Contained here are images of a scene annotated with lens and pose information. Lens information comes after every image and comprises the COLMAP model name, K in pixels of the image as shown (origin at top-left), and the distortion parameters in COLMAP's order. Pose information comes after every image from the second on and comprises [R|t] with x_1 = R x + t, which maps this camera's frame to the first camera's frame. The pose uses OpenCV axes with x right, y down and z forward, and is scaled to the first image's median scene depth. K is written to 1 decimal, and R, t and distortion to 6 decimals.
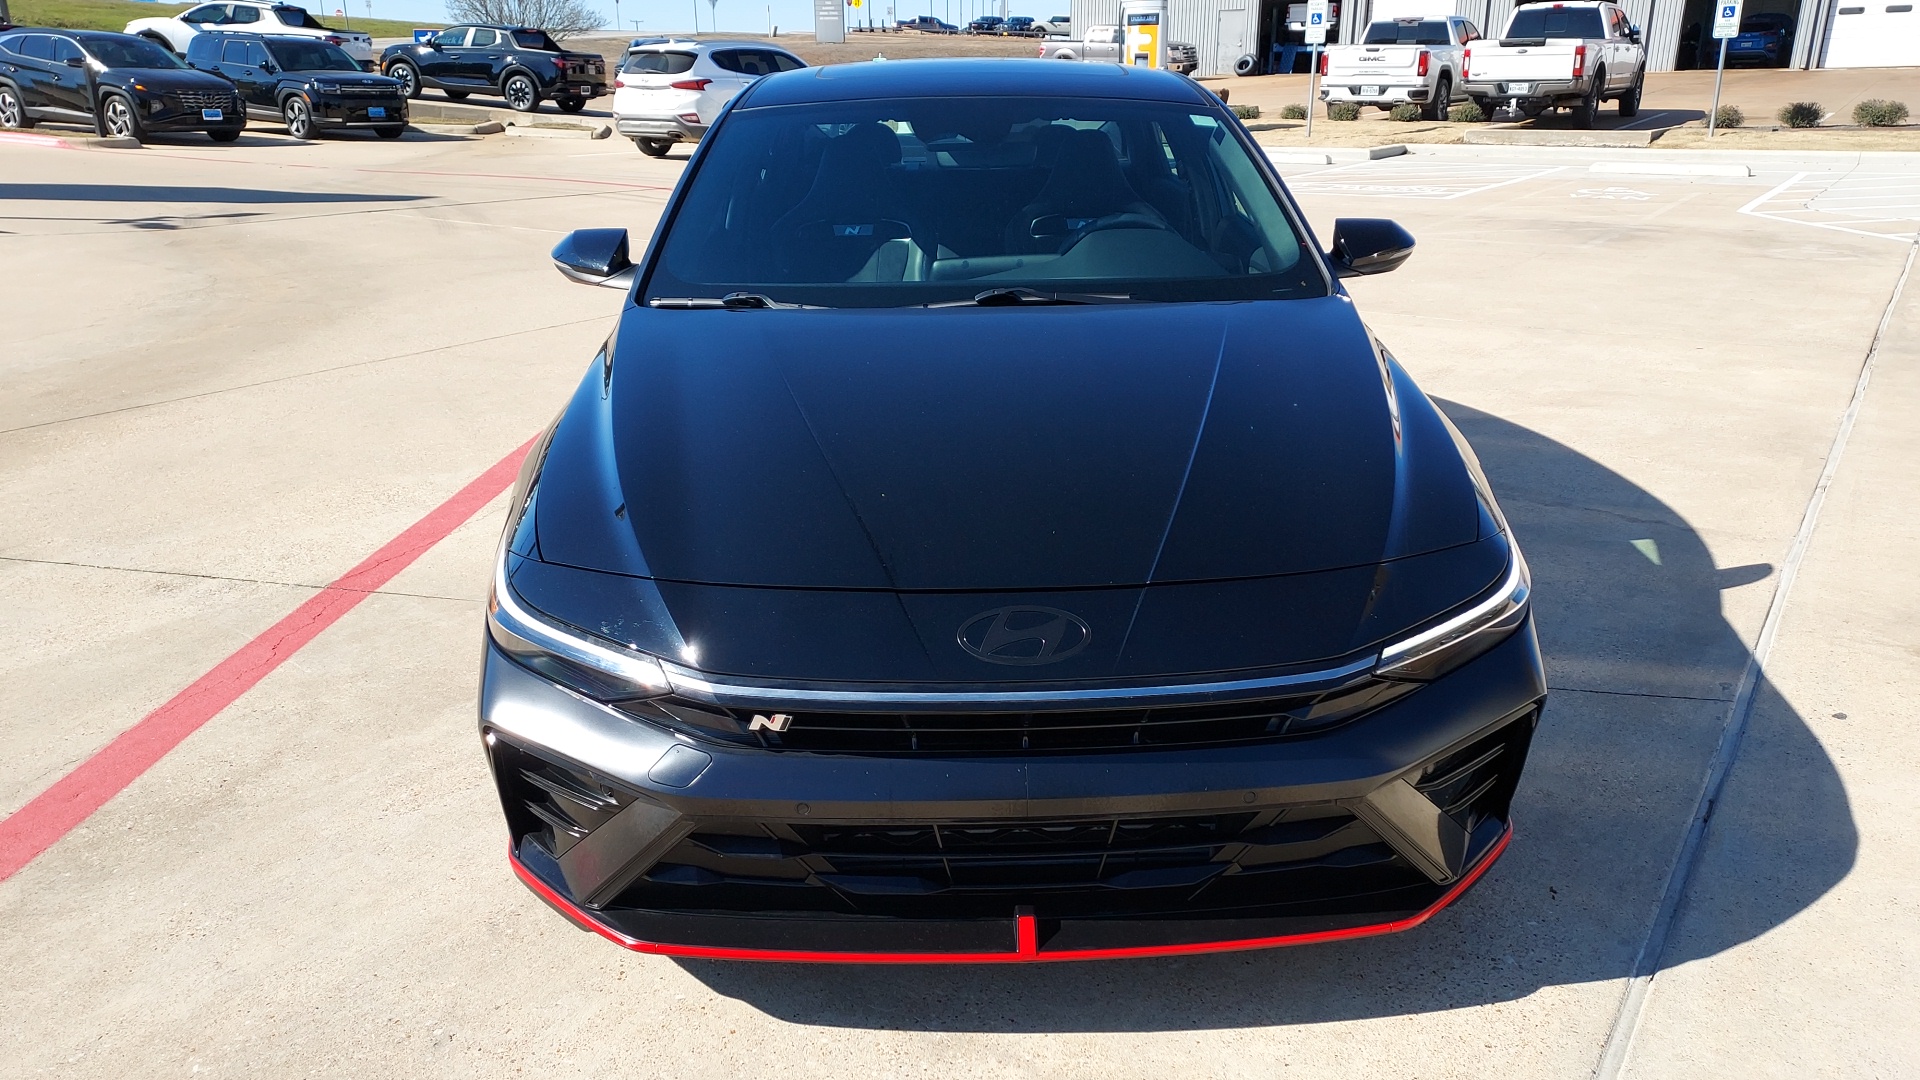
lens RADIAL K [[1460.0, 0, 977.4], [0, 1460.0, 553.7], [0, 0, 1]] dist [0.027456, 0.012071]
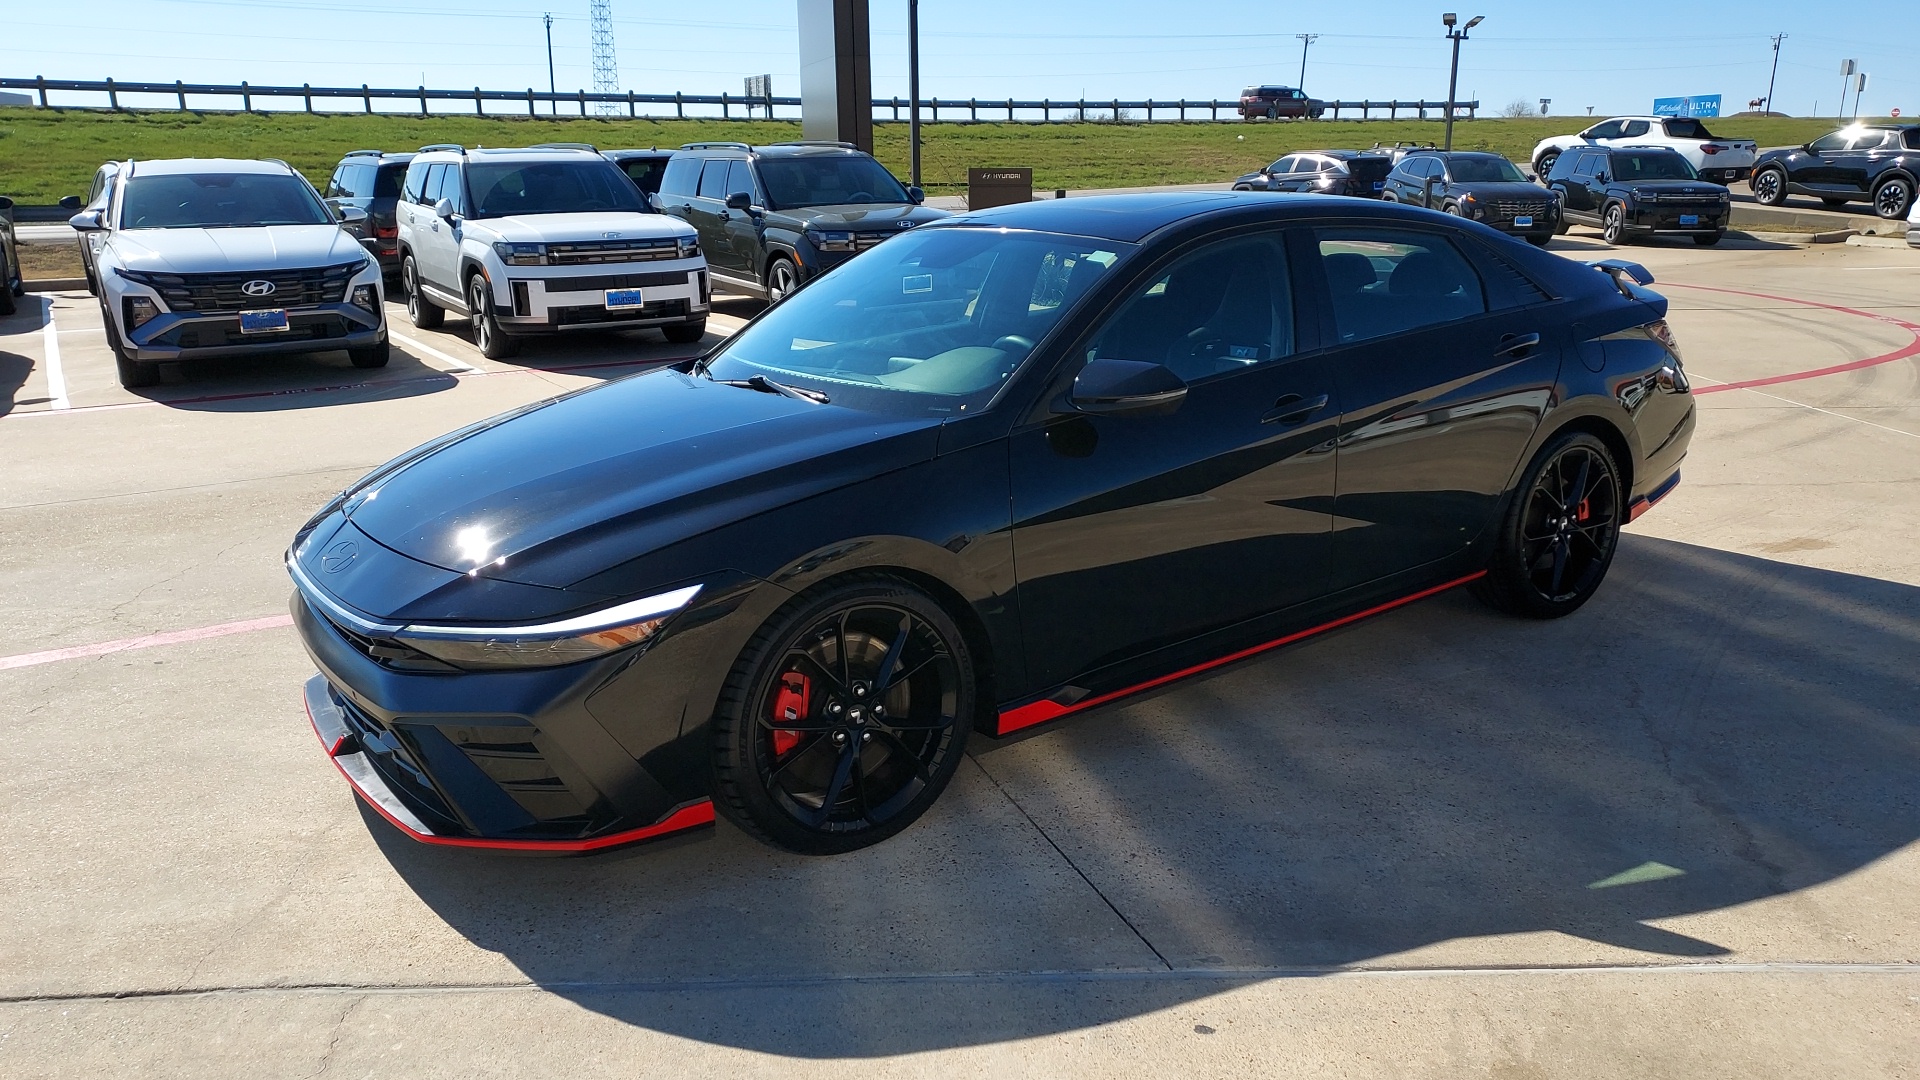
lens RADIAL K [[1460.0, 0, 977.4], [0, 1460.0, 553.7], [0, 0, 1]] dist [0.027456, 0.012071]
pose [[0.515091, 0.209174, -0.831221, 0.211007], [-0.260735, 0.962046, 0.080524, -0.031472], [0.816516, 0.175251, 0.550080, 0.080846]]
